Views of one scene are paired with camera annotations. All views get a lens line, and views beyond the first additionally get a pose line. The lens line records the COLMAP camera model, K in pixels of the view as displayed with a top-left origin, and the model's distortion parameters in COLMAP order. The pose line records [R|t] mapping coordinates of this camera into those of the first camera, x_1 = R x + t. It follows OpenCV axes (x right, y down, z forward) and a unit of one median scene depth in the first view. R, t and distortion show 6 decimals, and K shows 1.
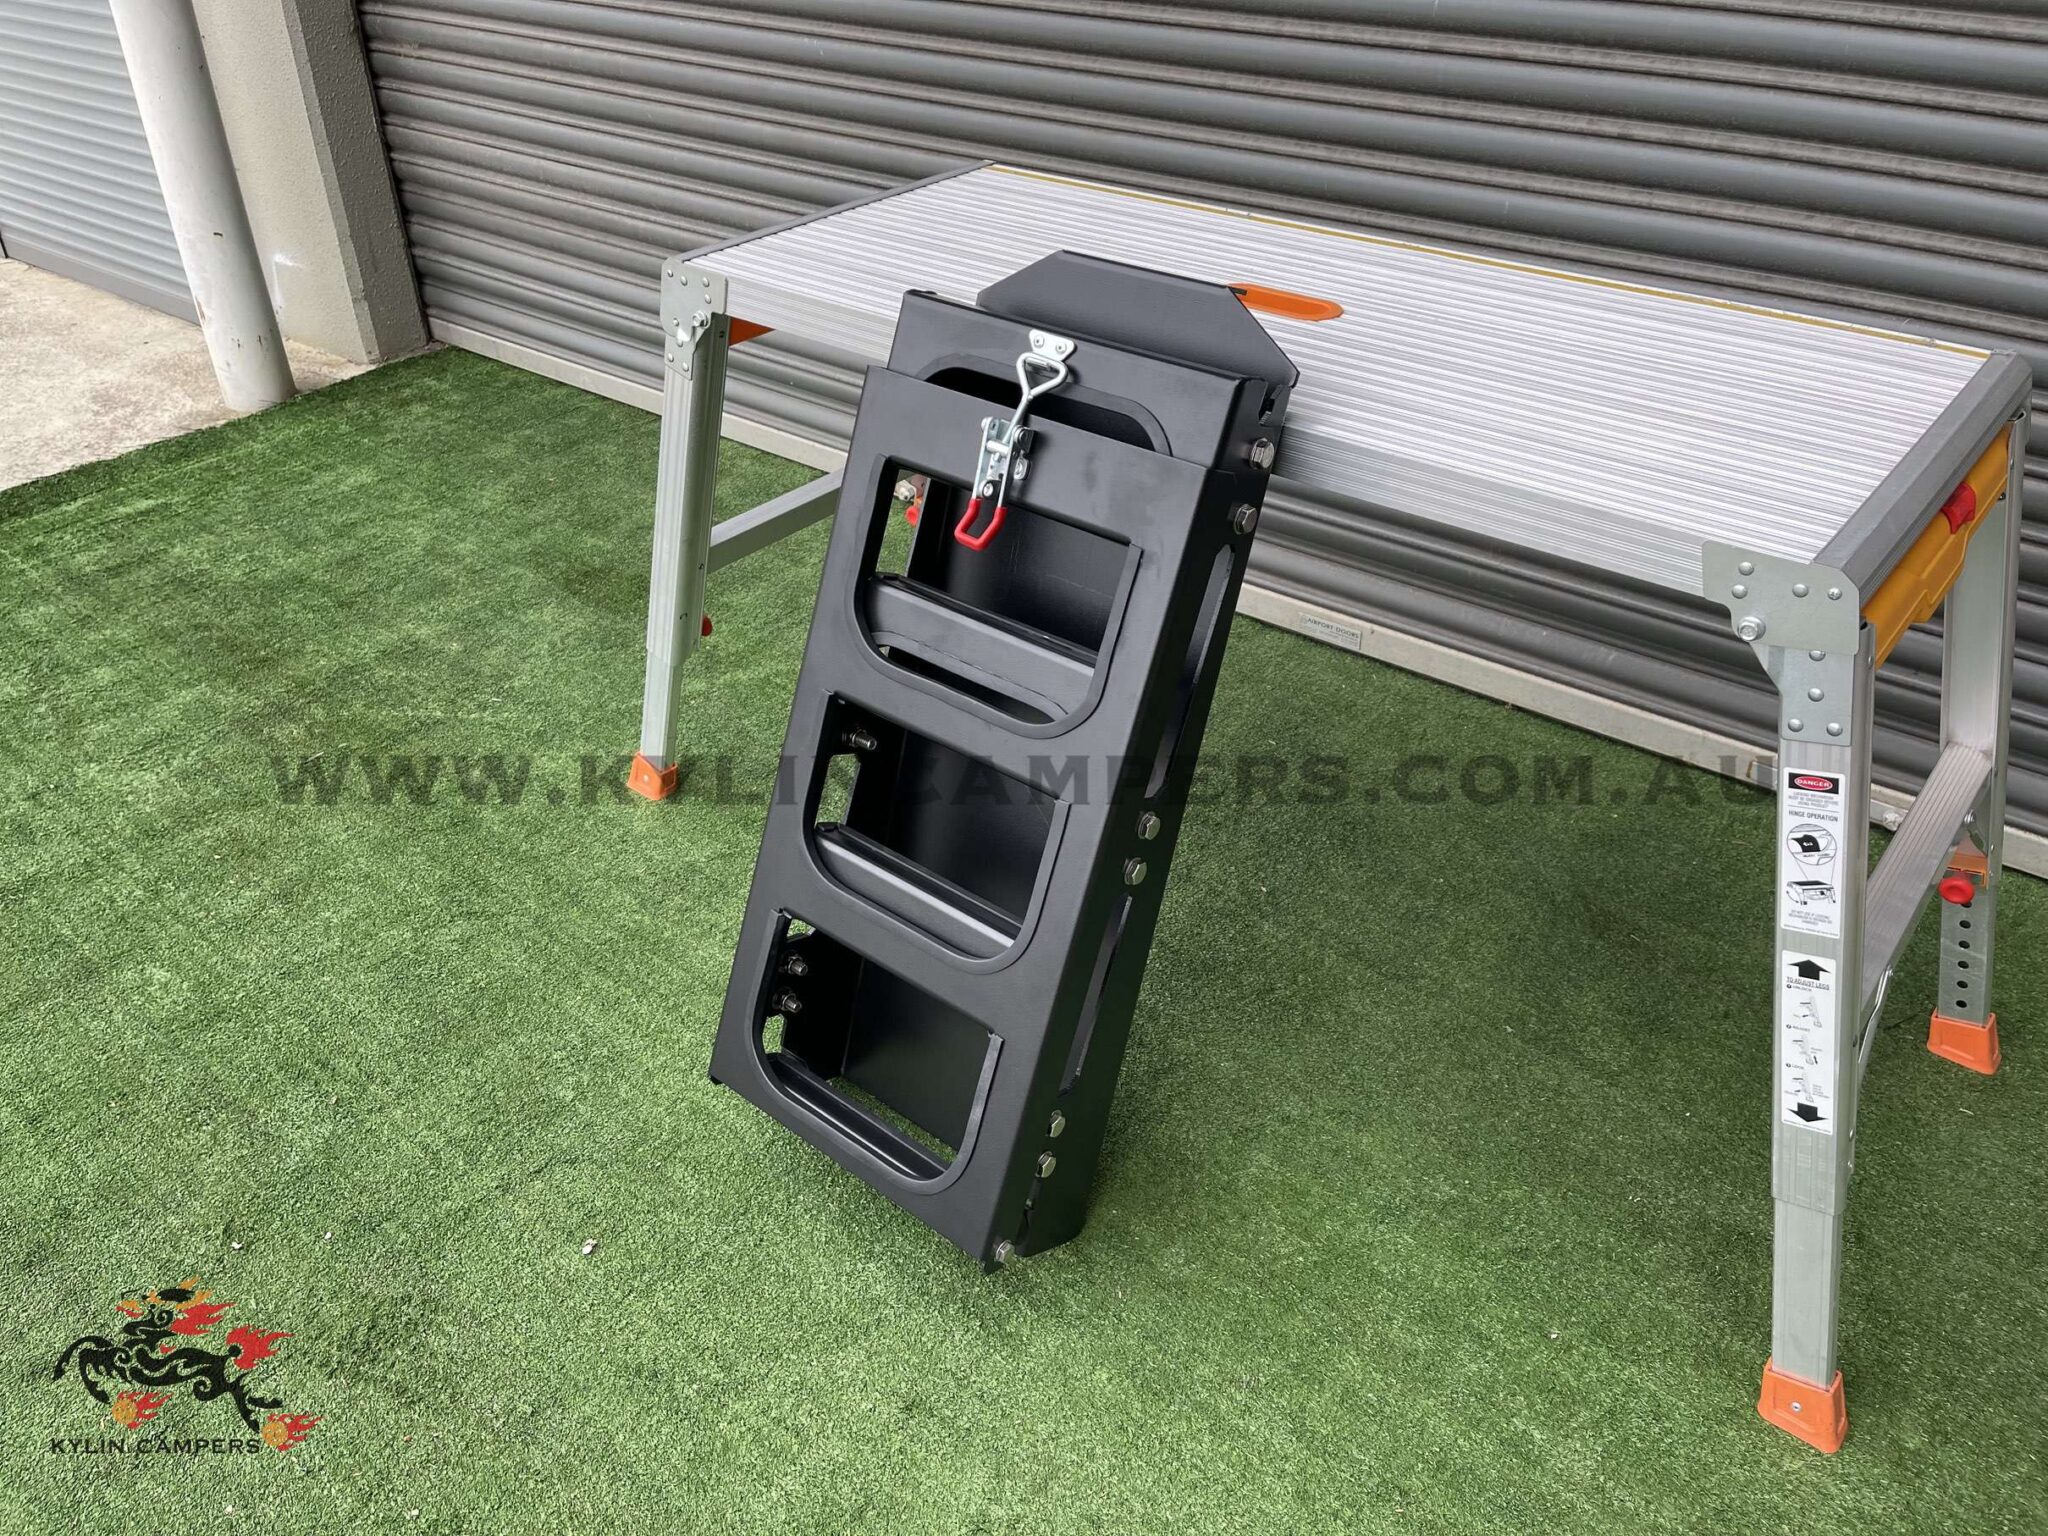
lens RADIAL K [[1541.1, 0, 1026.5], [0, 1541.1, 758.9], [0, 0, 1]] dist [0.055923, -0.066905]
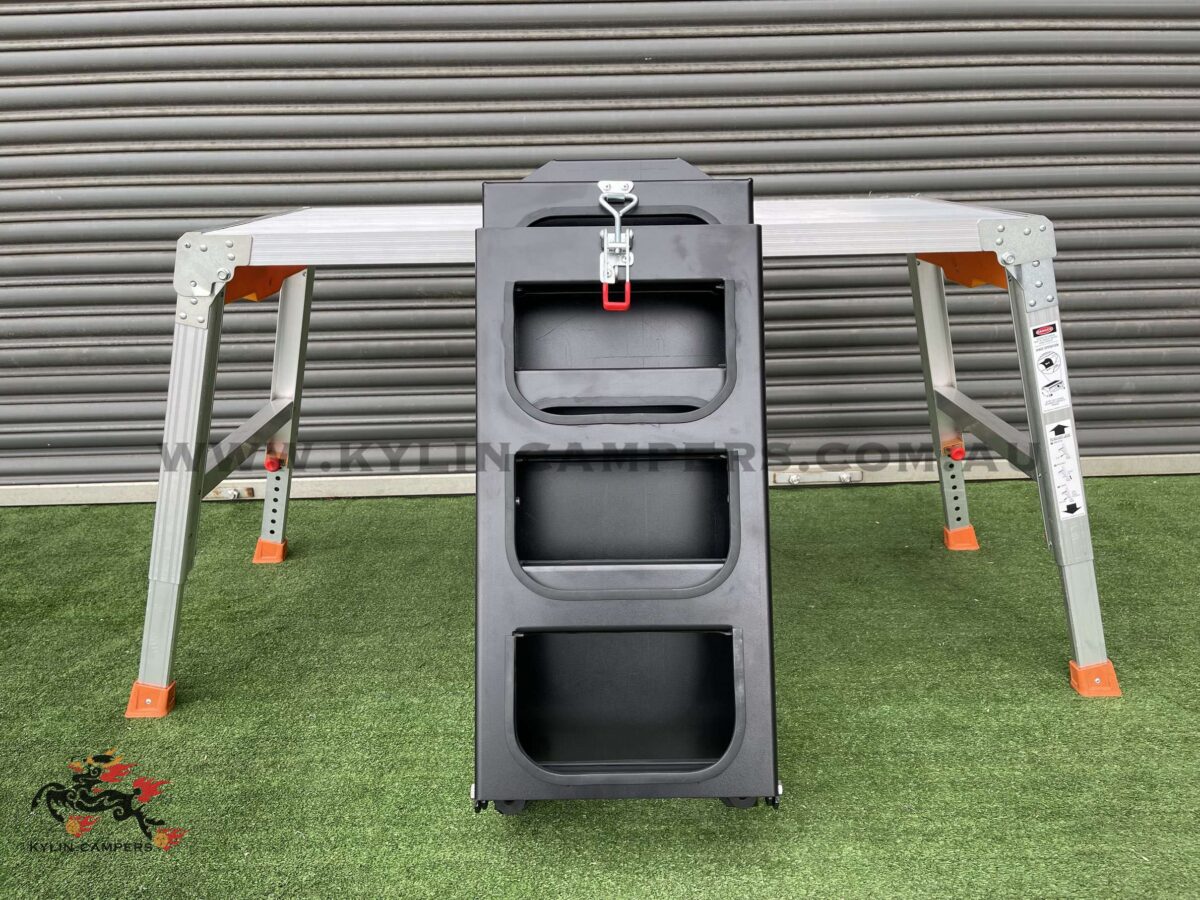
lens RADIAL K [[903.0, 0, 602.3], [0, 903.0, 453.3], [0, 0, 1]] dist [0.055923, -0.066905]
pose [[0.770927, -0.204851, 0.603082, -0.472332], [0.363685, 0.918909, -0.152774, 0.092251], [-0.522882, 0.337109, 0.782912, 0.288213]]
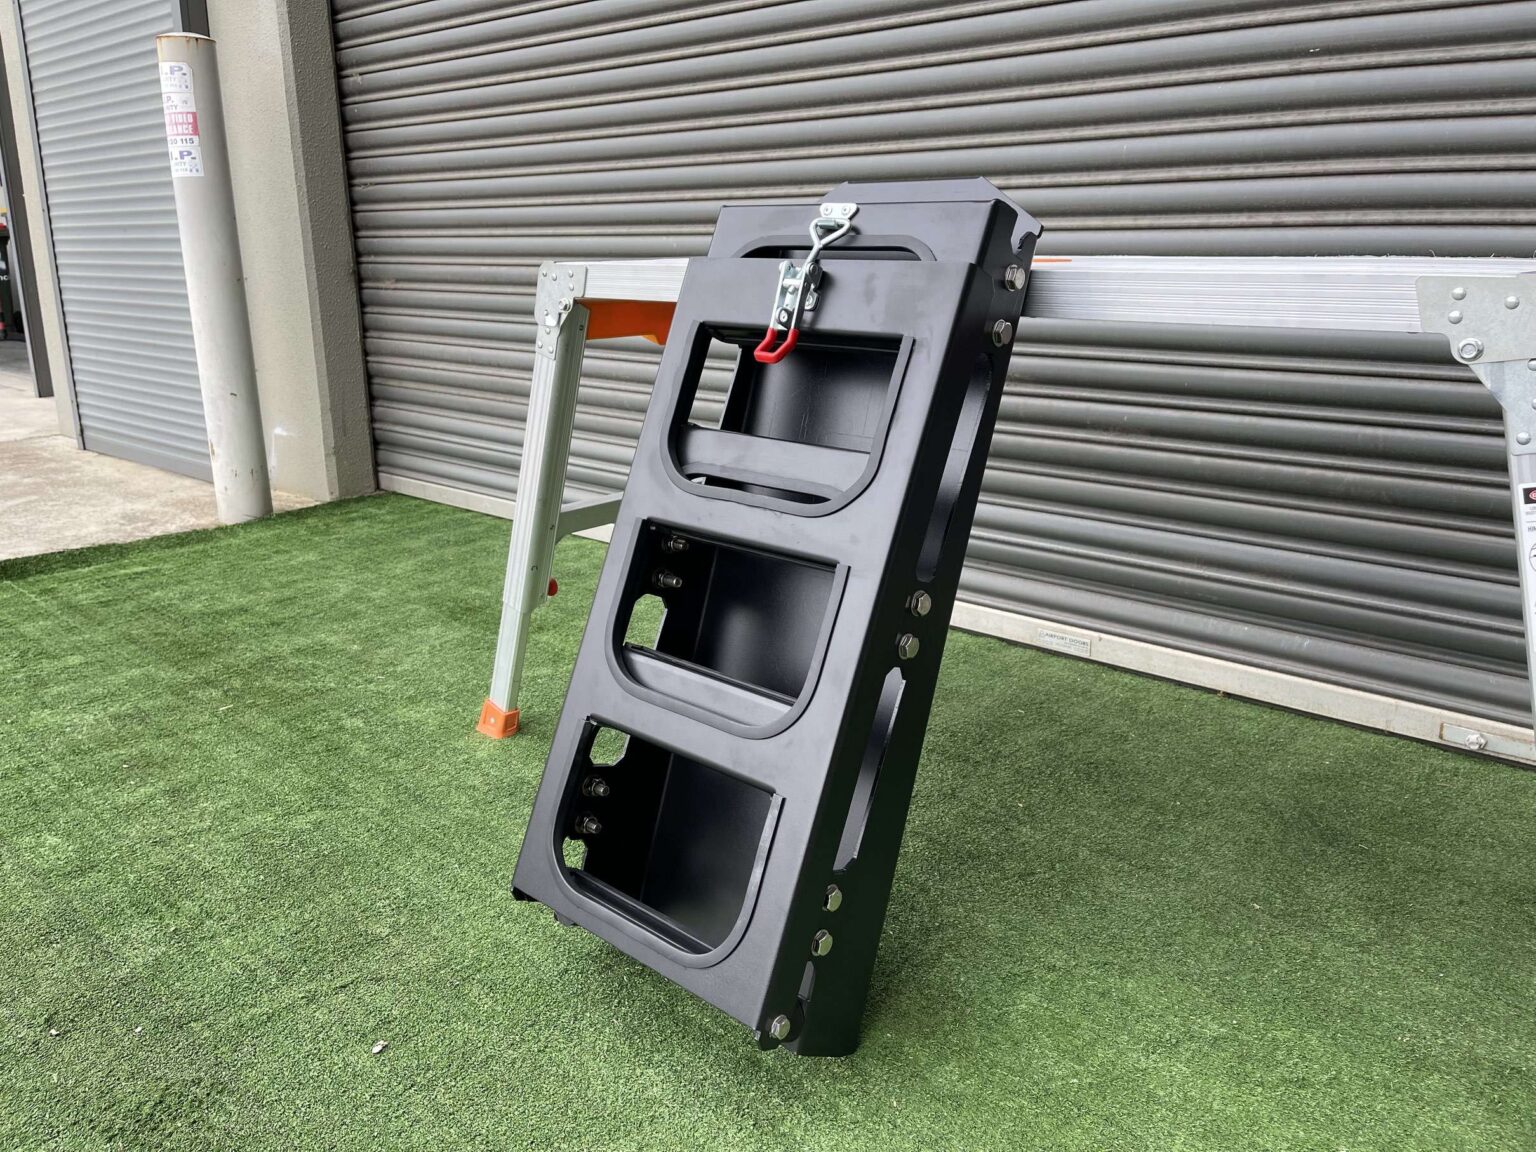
lens RADIAL K [[1155.8, 0, 771.9], [0, 1155.8, 581.4], [0, 0, 1]] dist [0.055923, -0.066905]
pose [[0.998976, 0.018460, -0.041310, 0.005333], [-0.029985, 0.953820, -0.298878, 0.224124], [0.033885, 0.299811, 0.953397, 0.160625]]
